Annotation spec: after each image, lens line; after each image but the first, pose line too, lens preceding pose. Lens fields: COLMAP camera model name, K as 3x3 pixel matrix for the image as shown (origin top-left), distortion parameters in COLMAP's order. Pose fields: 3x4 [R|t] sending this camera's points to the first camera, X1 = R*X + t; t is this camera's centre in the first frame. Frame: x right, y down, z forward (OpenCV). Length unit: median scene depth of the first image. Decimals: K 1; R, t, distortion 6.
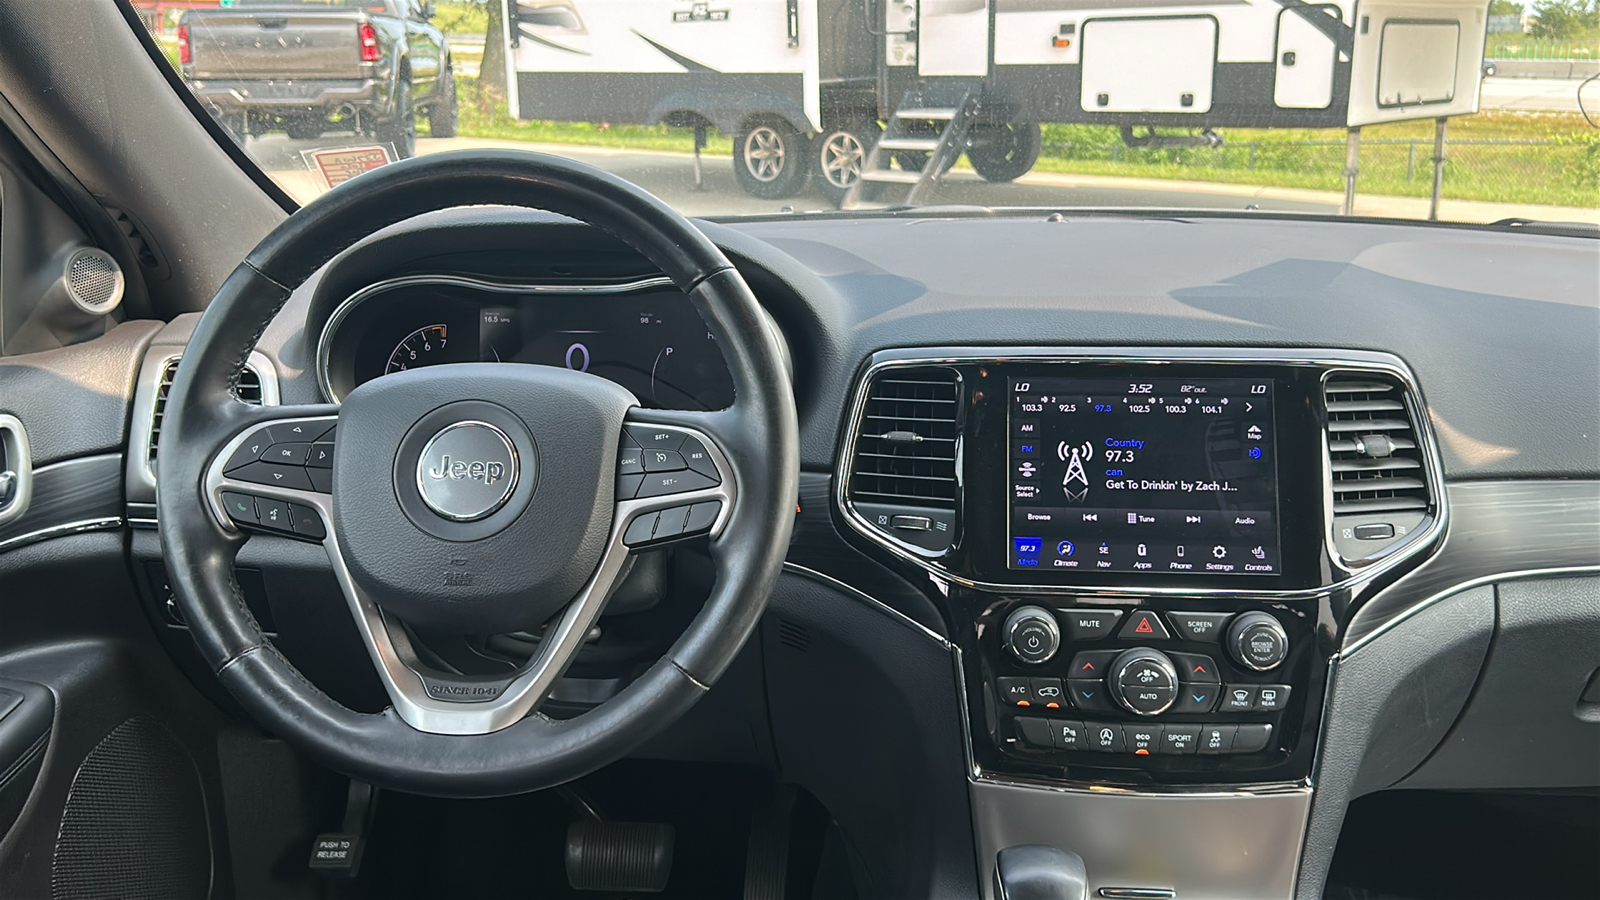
lens RADIAL K [[1484.1, 0, 795.6], [0, 1484.1, 438.1], [0, 0, 1]] dist [0.035557, 0.000000]
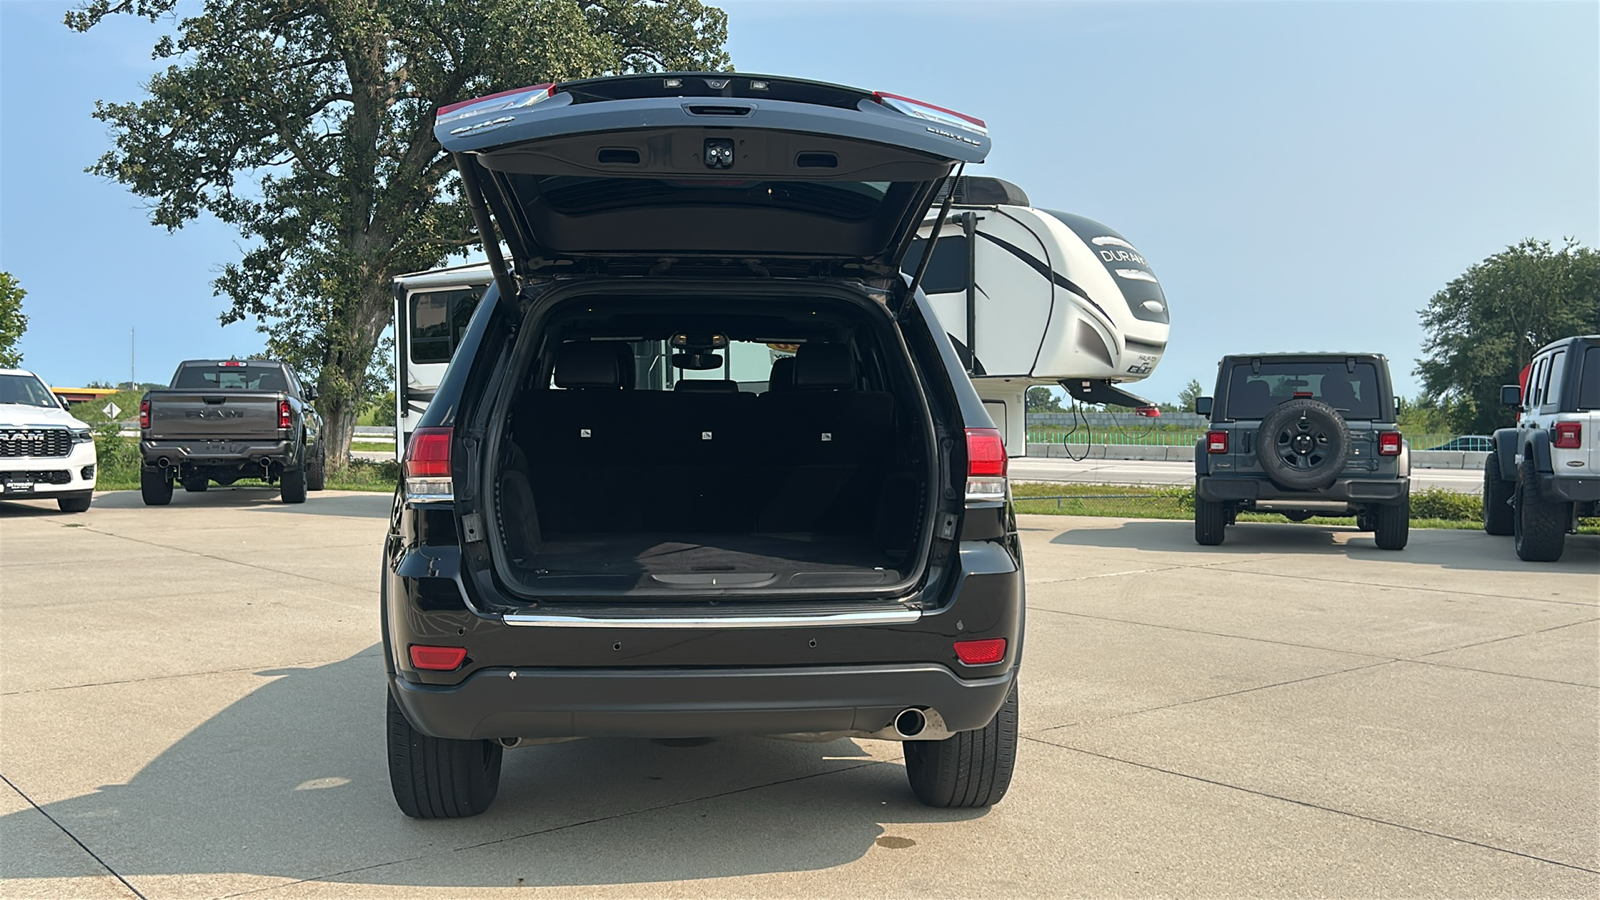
lens RADIAL K [[1484.1, 0, 795.0], [0, 1484.1, 448.6], [0, 0, 1]] dist [0.035557, 0.000000]
pose [[0.990365, 0.001739, 0.138469, -0.015647], [0.032388, 0.969278, -0.243824, 0.147533], [-0.134639, 0.245960, 0.959883, -0.475193]]
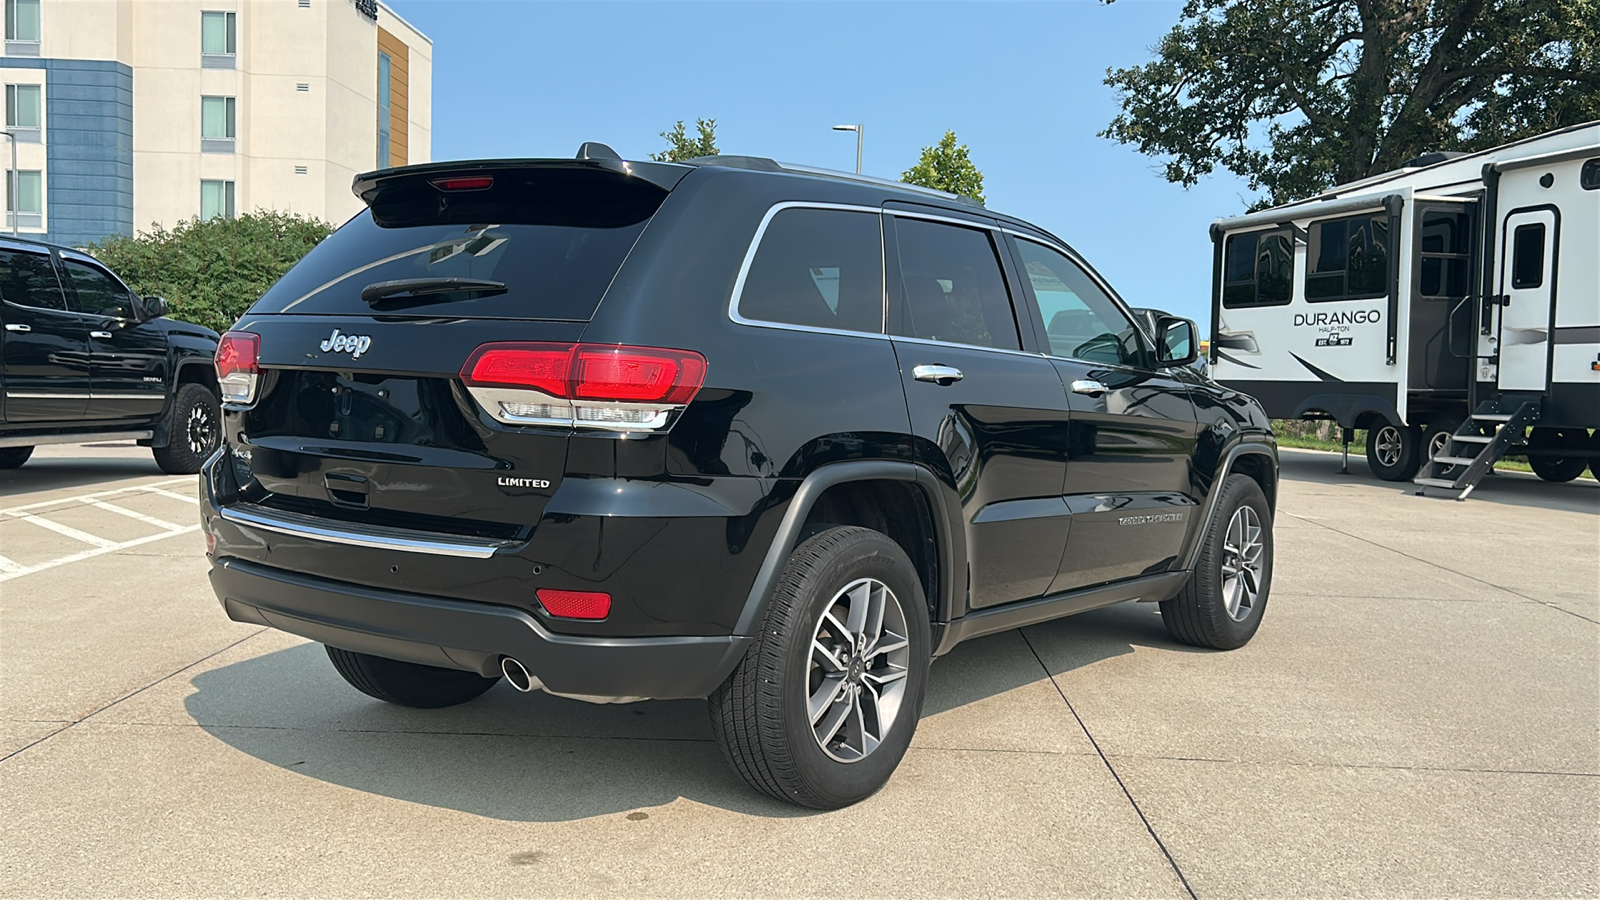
lens RADIAL K [[1484.1, 0, 812.9], [0, 1484.1, 450.3], [0, 0, 1]] dist [0.035557, 0.000000]
pose [[0.842121, 0.064053, -0.535472, 0.276285], [-0.176055, 0.971174, -0.160706, 0.119145], [0.509742, 0.229606, 0.829122, -0.362381]]
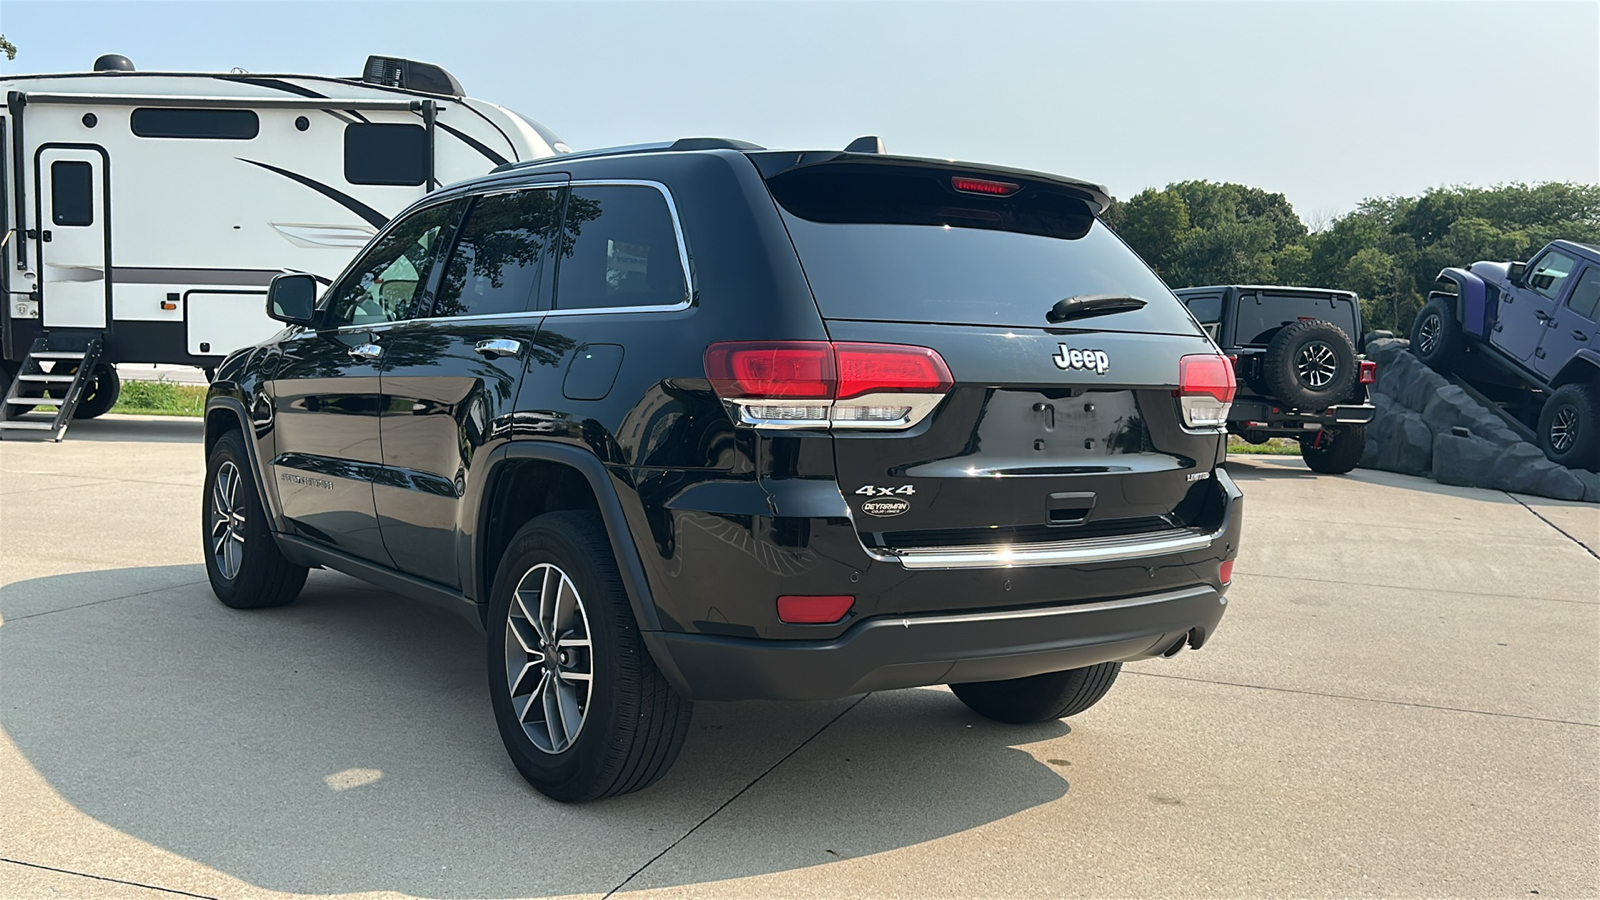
lens RADIAL K [[1484.1, 0, 797.9], [0, 1484.1, 449.8], [0, 0, 1]] dist [0.035557, 0.000000]
pose [[0.769210, -0.017442, 0.638759, -0.236540], [0.133488, 0.981958, -0.133936, 0.115726], [-0.624898, 0.188291, 0.757660, -0.348637]]
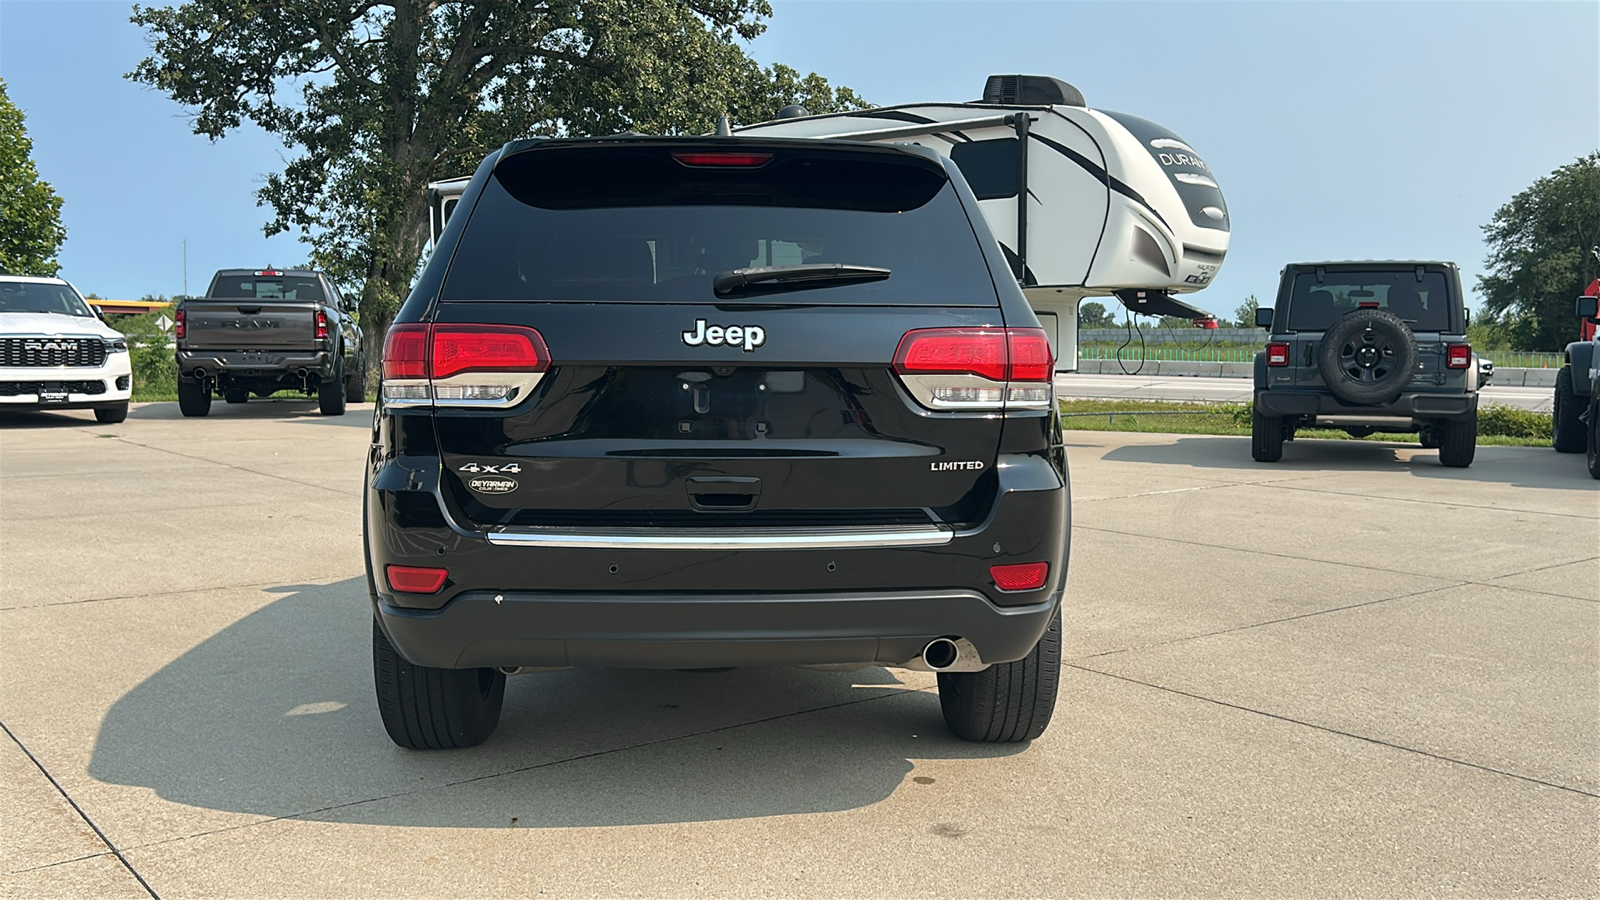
lens RADIAL K [[1484.1, 0, 813.0], [0, 1484.1, 455.6], [0, 0, 1]] dist [0.035557, 0.000000]
pose [[0.993216, -0.002306, 0.116263, -0.003324], [0.023883, 0.982535, -0.184539, 0.141644], [-0.113807, 0.186064, 0.975924, -0.438934]]
